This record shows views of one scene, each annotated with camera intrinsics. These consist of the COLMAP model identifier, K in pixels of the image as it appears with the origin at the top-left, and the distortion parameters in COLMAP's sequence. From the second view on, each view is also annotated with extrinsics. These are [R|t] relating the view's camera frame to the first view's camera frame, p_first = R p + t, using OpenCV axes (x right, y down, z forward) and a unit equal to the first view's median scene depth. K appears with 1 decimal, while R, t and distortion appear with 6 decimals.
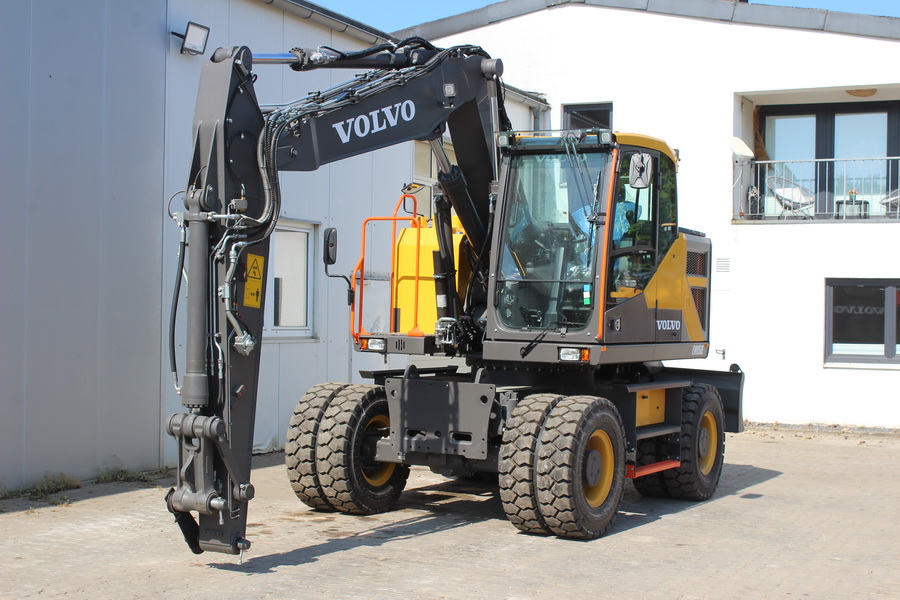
lens RADIAL K [[1427.8, 0, 448.6], [0, 1427.8, 302.0], [0, 0, 1]] dist [-0.043655, 0.000000]
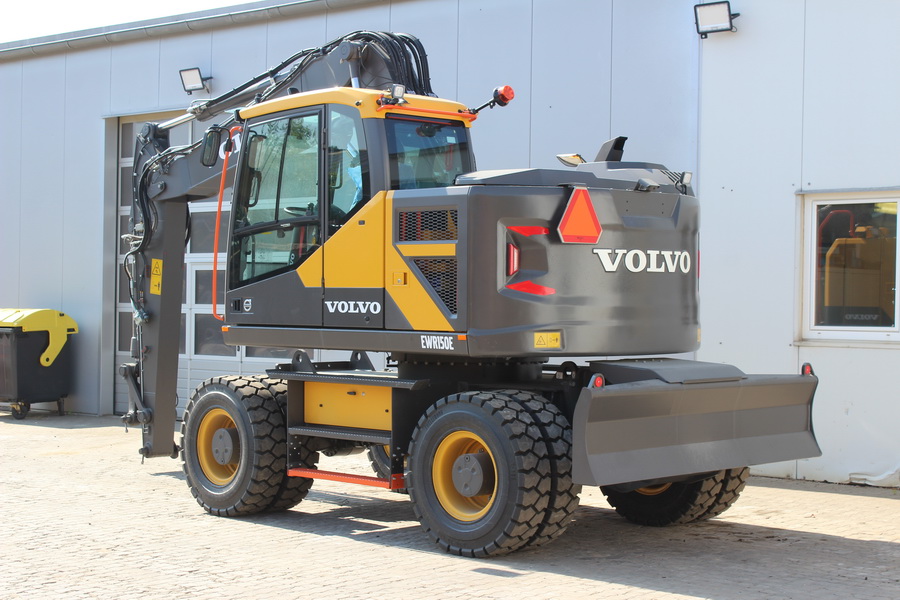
lens RADIAL K [[1574.0, 0, 452.1], [0, 1574.0, 297.7], [0, 0, 1]] dist [-0.023867, 0.000000]
pose [[-0.278080, -0.024559, -0.960244, 1.137293], [-0.011183, 0.999688, -0.022330, 0.034126], [0.960493, 0.004529, -0.278268, 1.474214]]
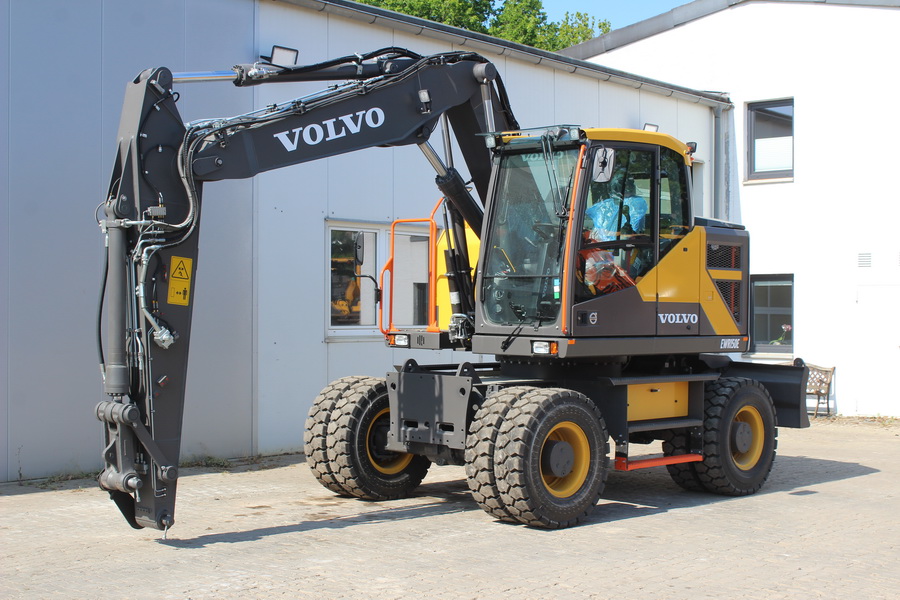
lens RADIAL K [[1377.3, 0, 449.5], [0, 1377.3, 303.9], [0, 0, 1]] dist [-0.035463, 0.000000]
pose [[0.963804, -0.014760, -0.266201, 0.289228], [0.014150, 0.999891, -0.004209, 0.008685], [0.266234, 0.000289, 0.963908, 0.031565]]
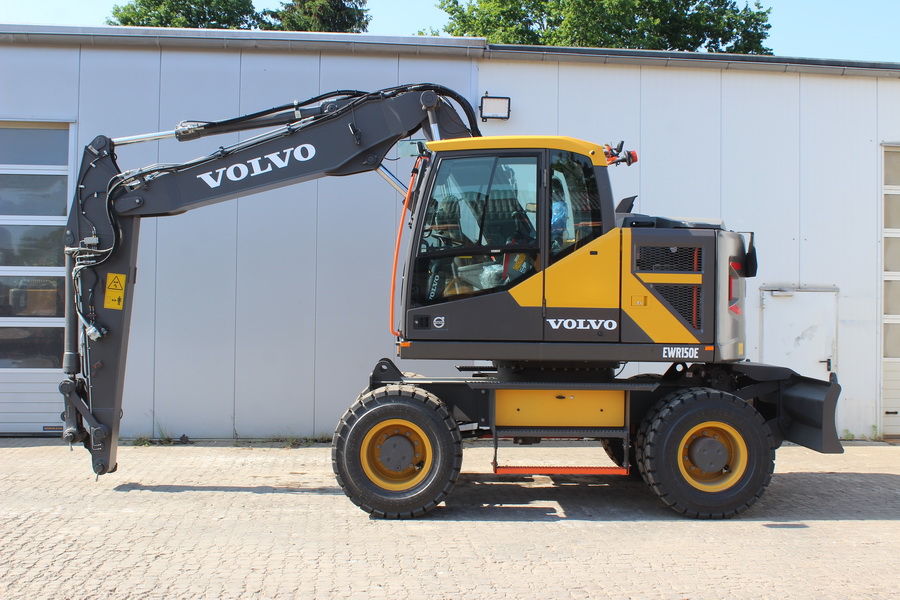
lens RADIAL K [[1081.8, 0, 444.8], [0, 1081.8, 303.2], [0, 0, 1]] dist [-0.073829, 0.000000]
pose [[0.500464, -0.025872, -0.865371, 0.838071], [0.002472, 0.999592, -0.028455, 0.025281], [0.865754, 0.012101, 0.500324, 0.622482]]
